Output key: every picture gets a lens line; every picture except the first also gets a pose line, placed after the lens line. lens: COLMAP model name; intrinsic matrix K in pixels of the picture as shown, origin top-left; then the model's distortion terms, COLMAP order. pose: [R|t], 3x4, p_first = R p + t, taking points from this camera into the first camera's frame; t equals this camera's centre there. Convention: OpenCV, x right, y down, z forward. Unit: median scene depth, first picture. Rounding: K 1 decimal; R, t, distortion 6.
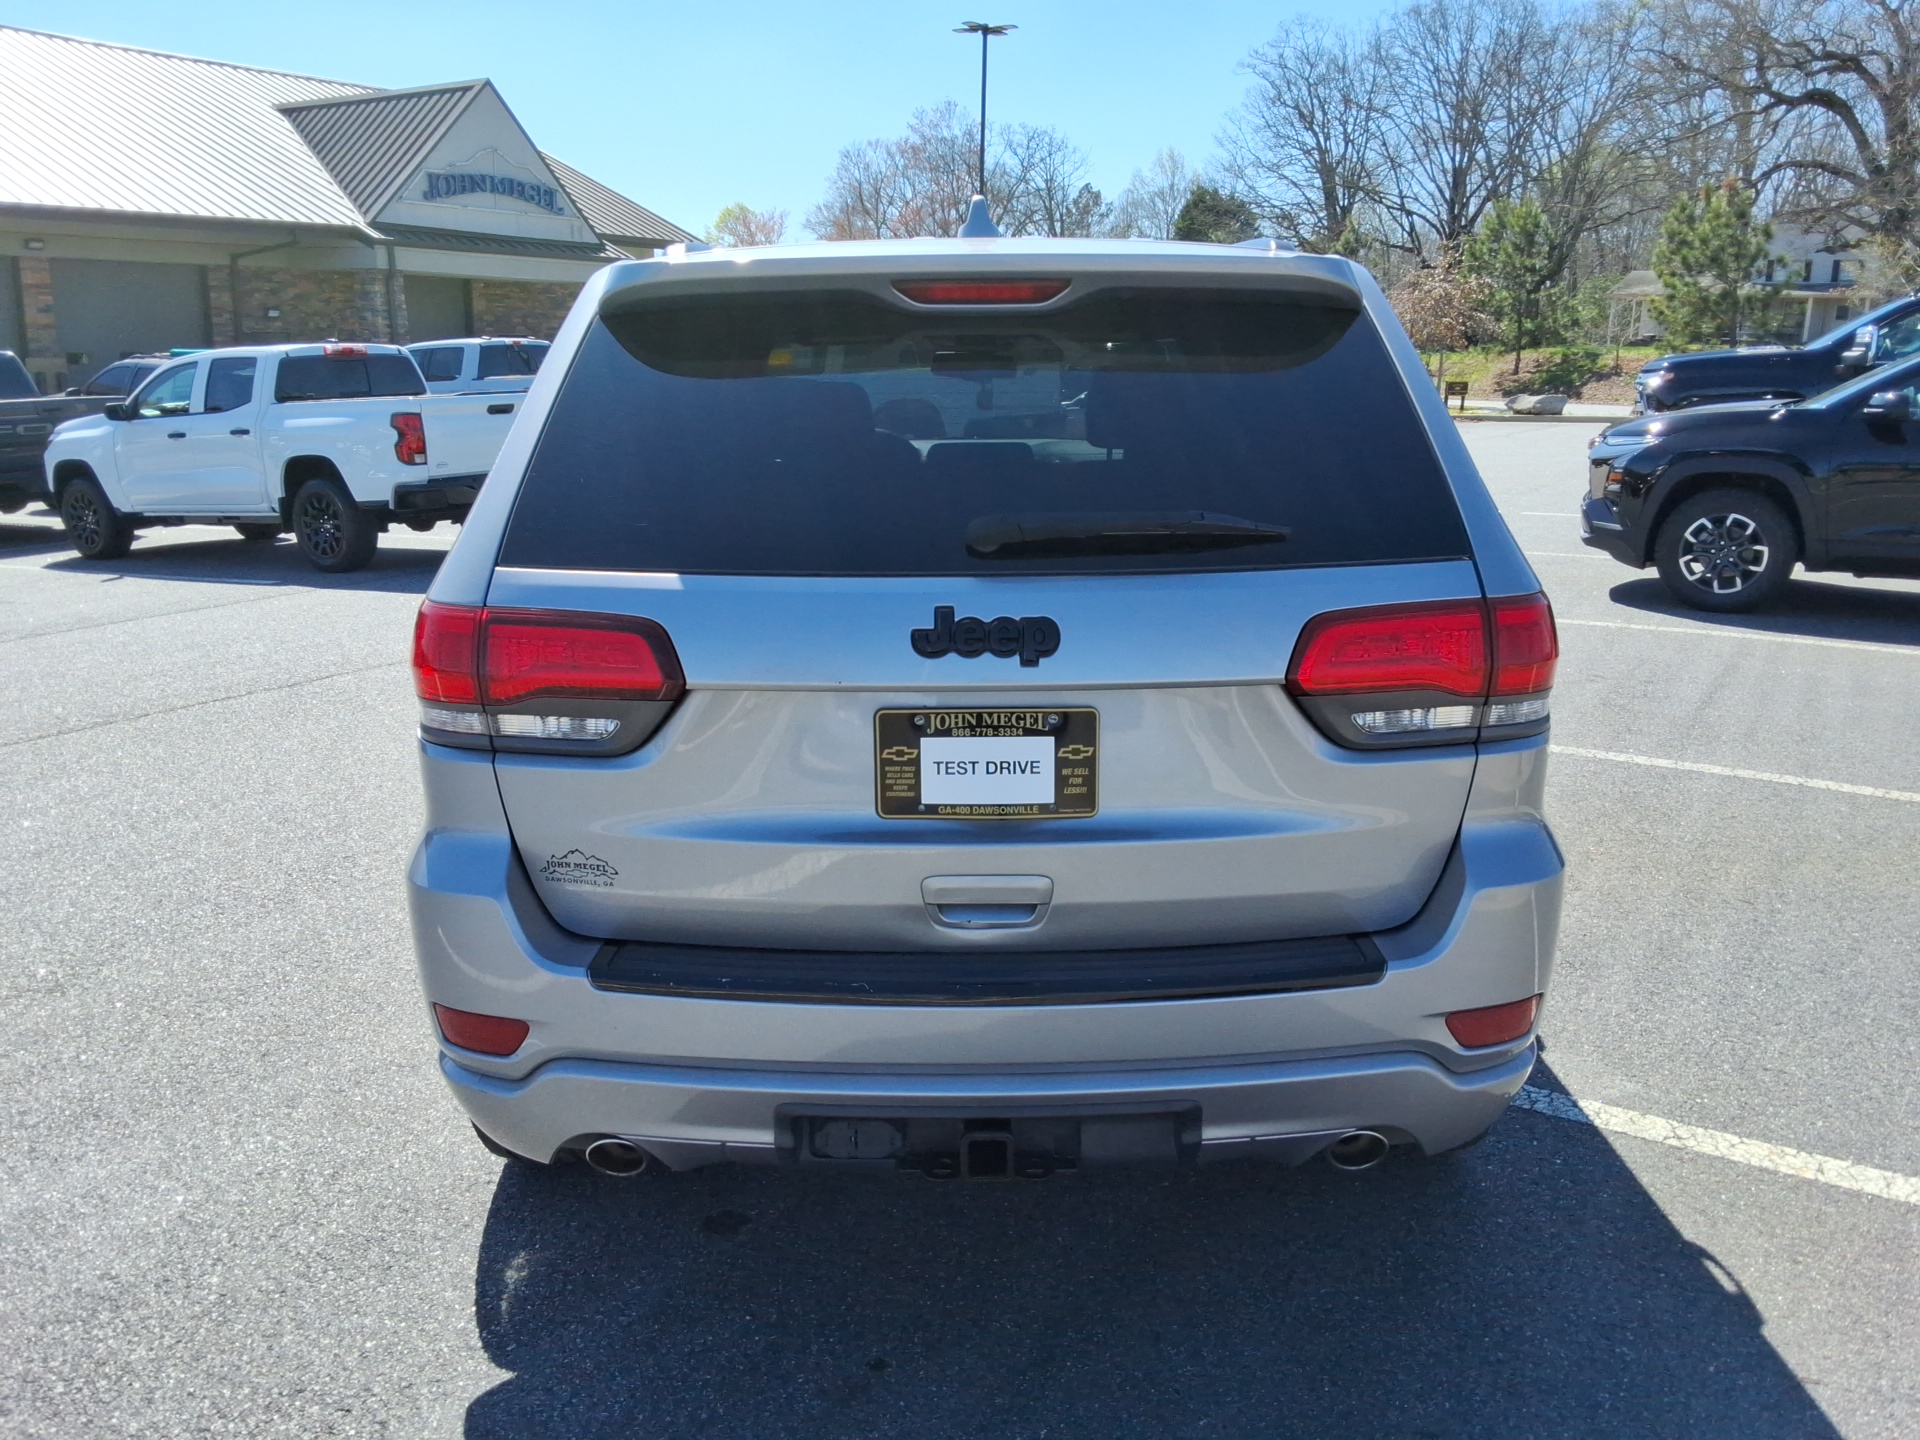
lens RADIAL K [[1544.0, 0, 969.0], [0, 1544.0, 683.3], [0, 0, 1]] dist [0.118559, -0.186640]
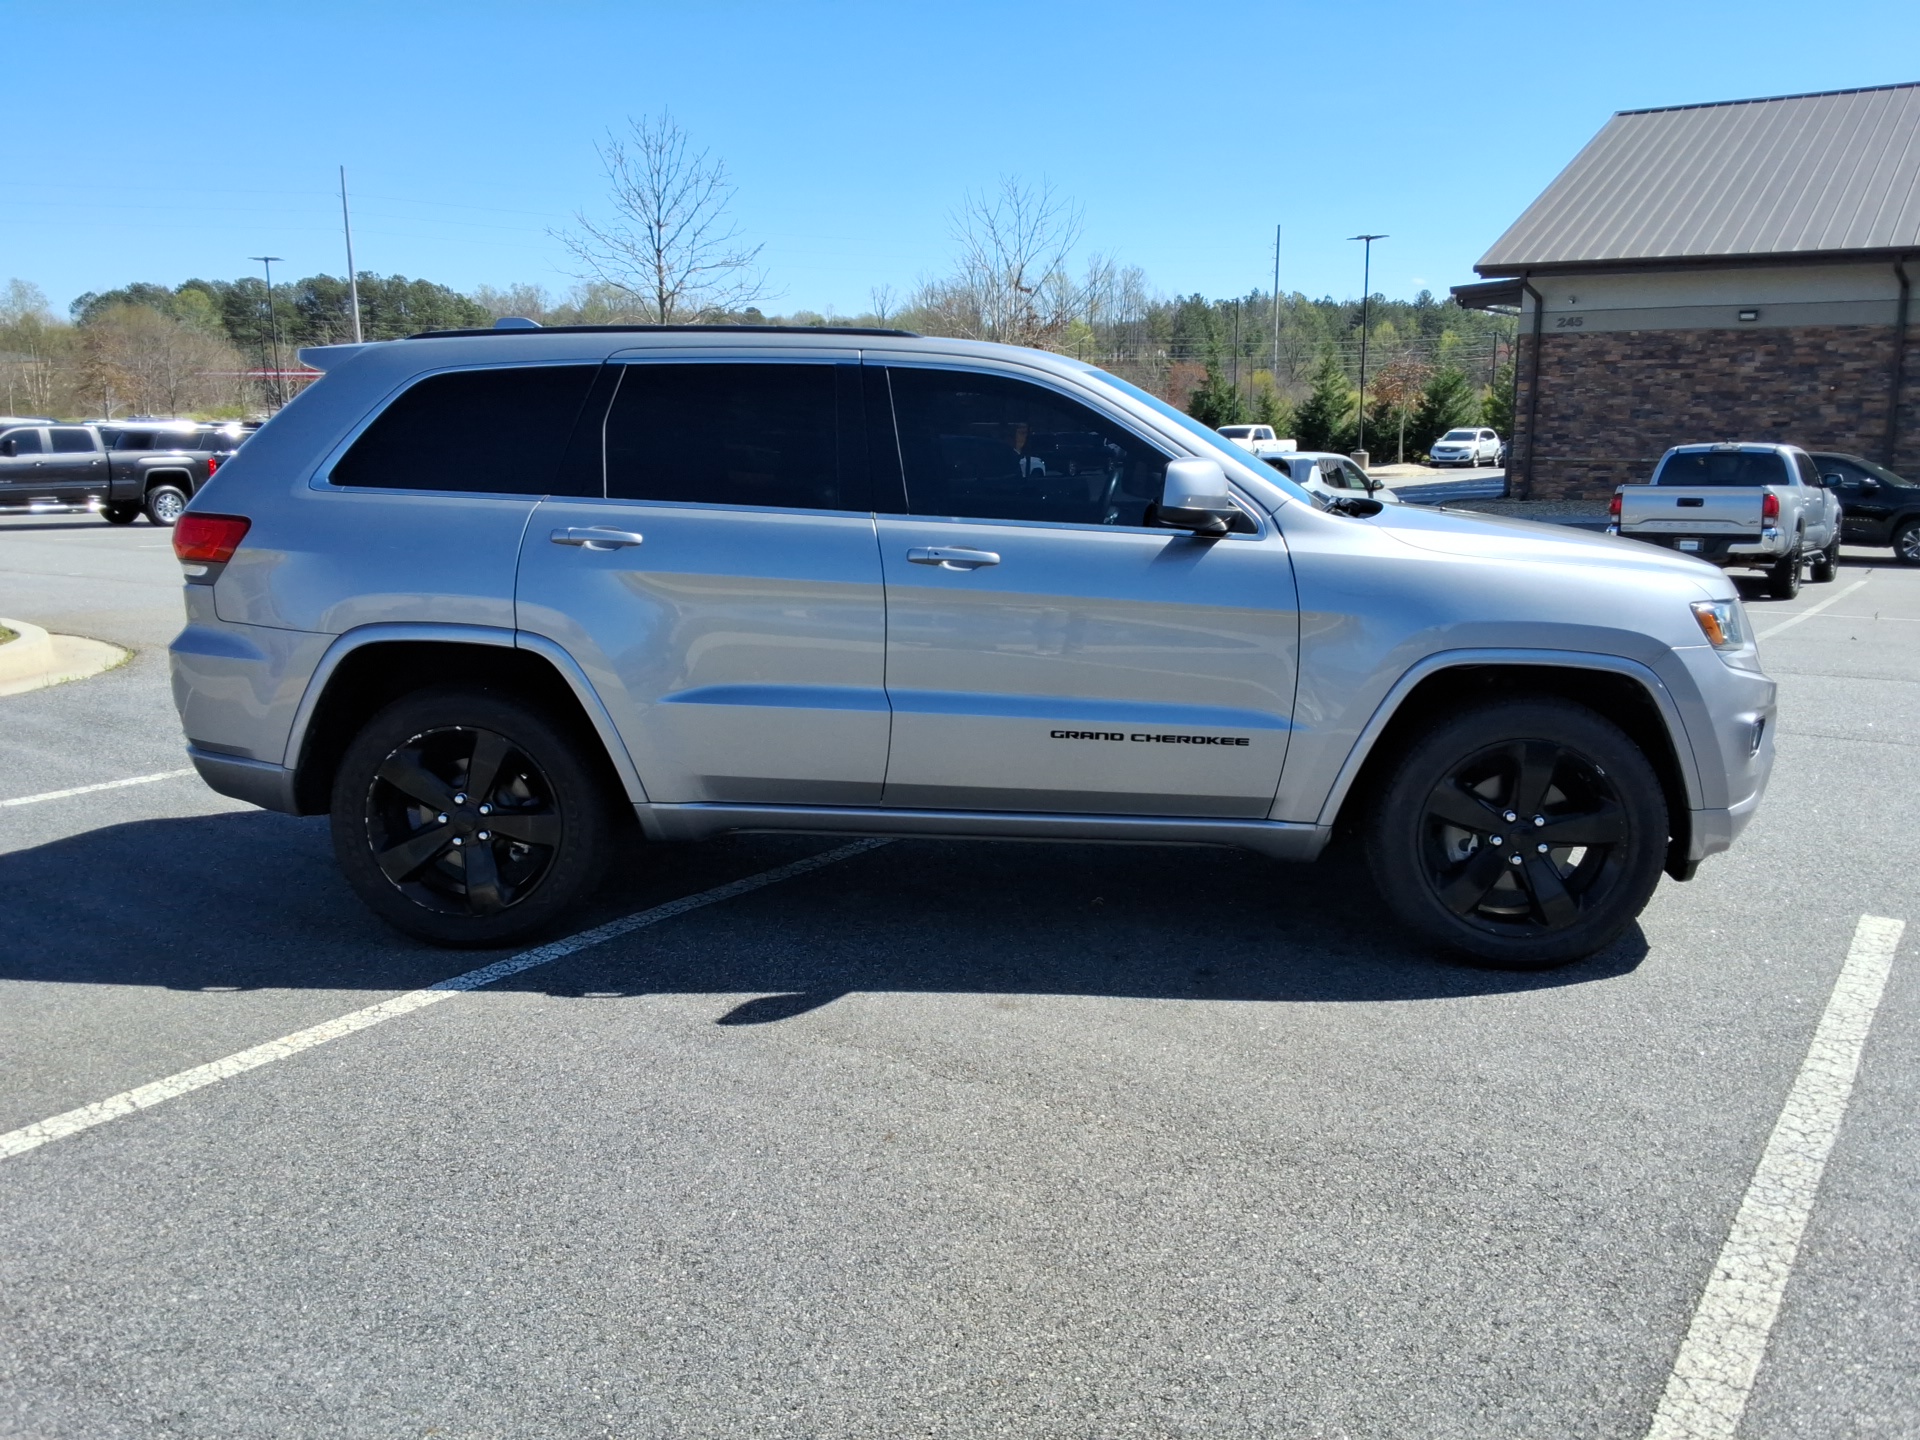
lens RADIAL K [[1535.6, 0, 971.6], [0, 1535.6, 679.2], [0, 0, 1]] dist [0.130292, -0.207281]
pose [[-0.048852, 0.162085, -0.985567, 0.132169], [-0.212429, 0.962483, 0.168819, -0.022977], [0.975955, 0.217610, -0.012588, 0.115826]]
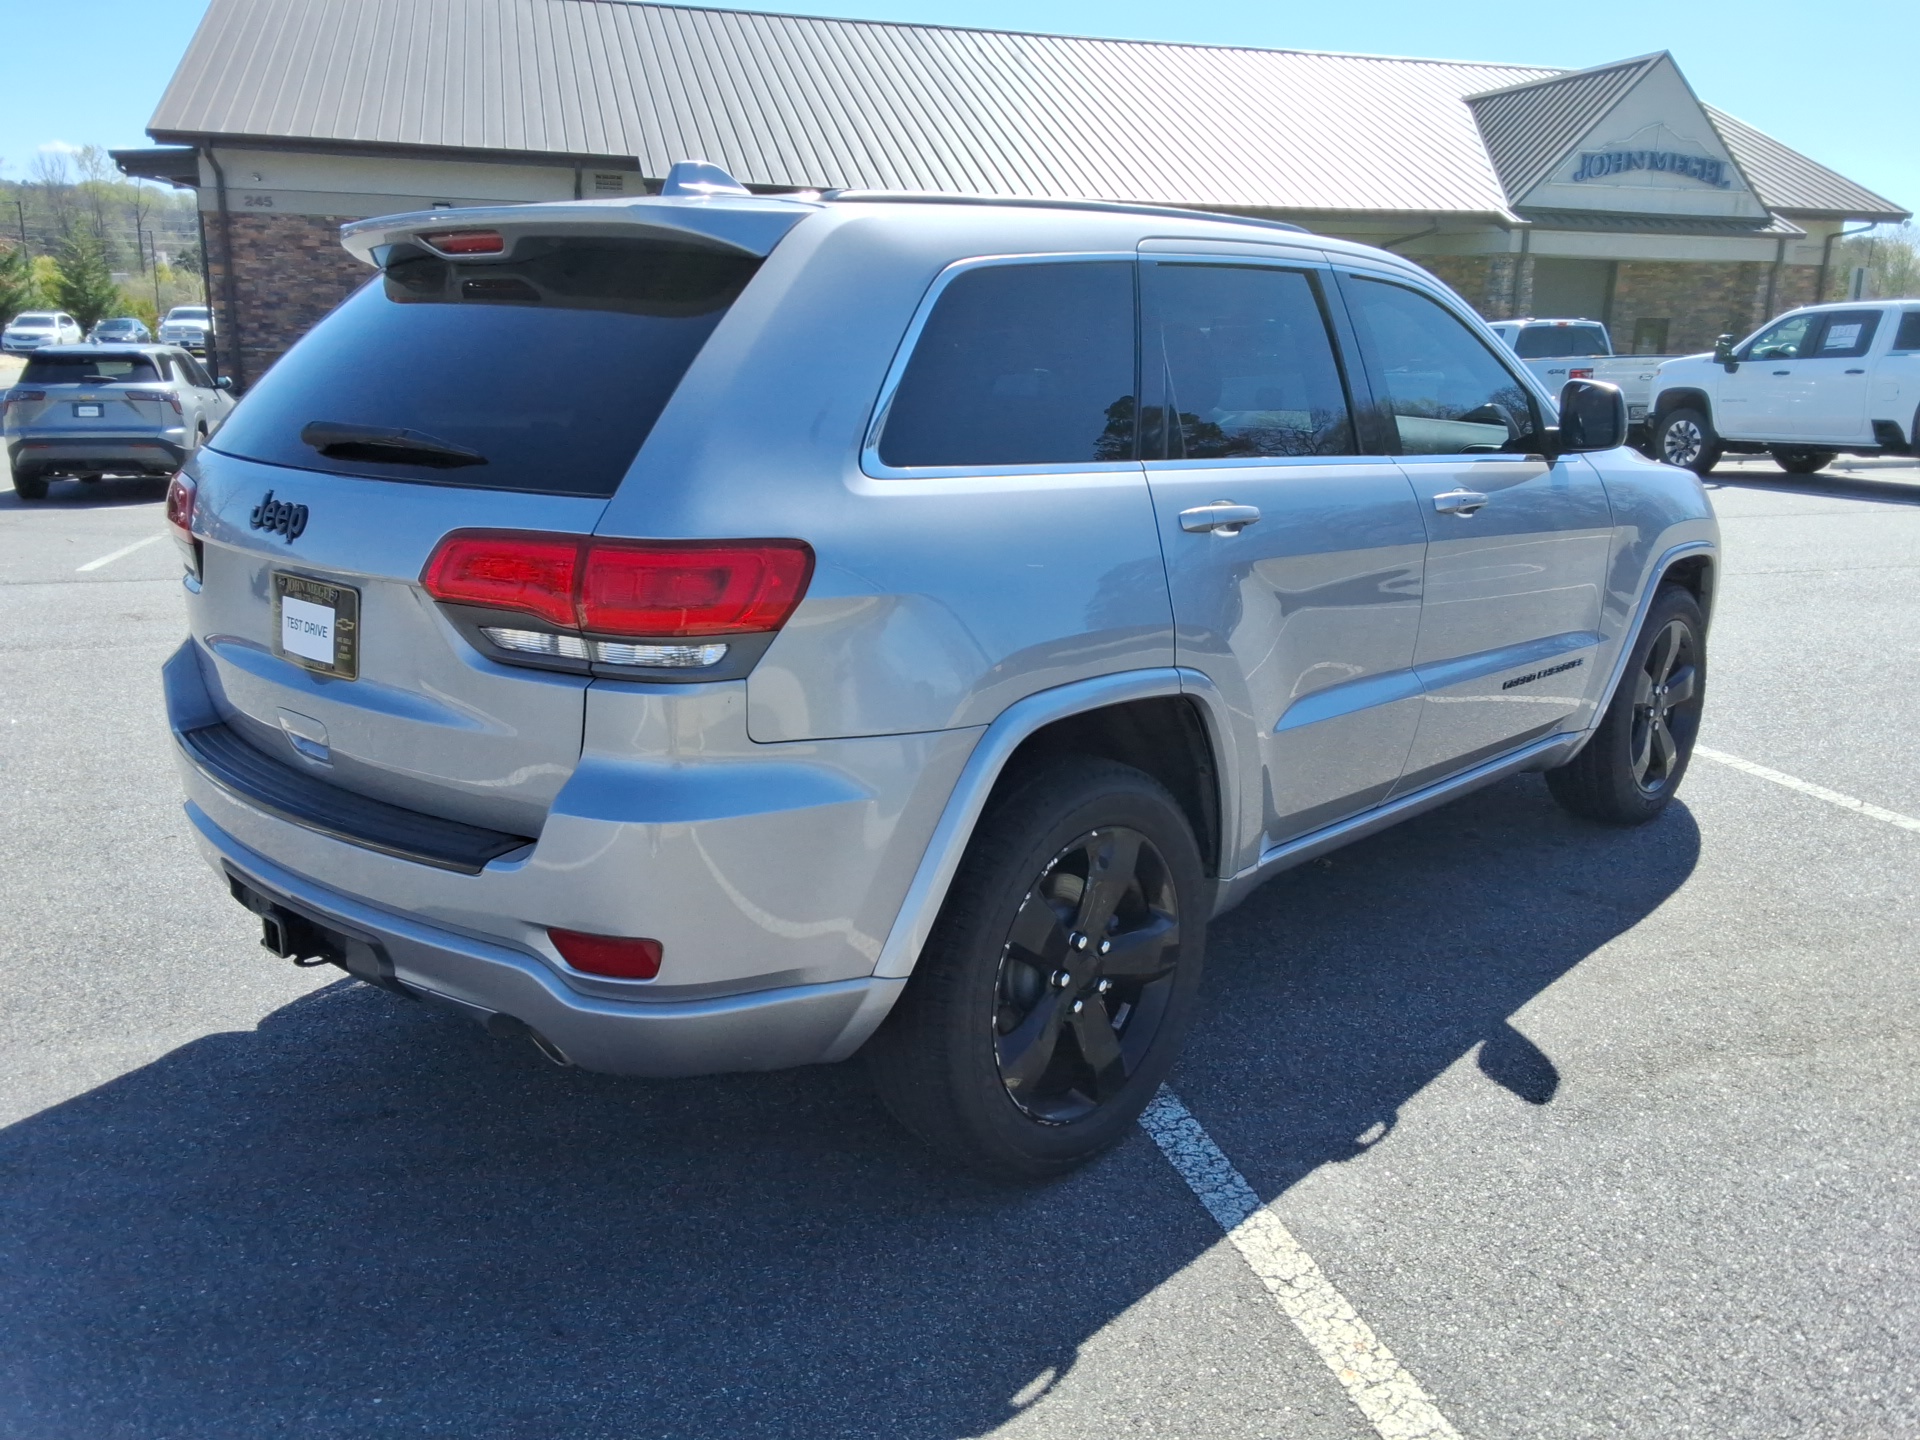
lens RADIAL K [[1544.0, 0, 969.0], [0, 1544.0, 683.3], [0, 0, 1]] dist [0.118559, -0.186640]
pose [[0.739985, 0.161895, -0.652849, 0.065802], [-0.156393, 0.985413, 0.067099, -0.003628], [0.654189, 0.052449, 0.754510, 0.021697]]
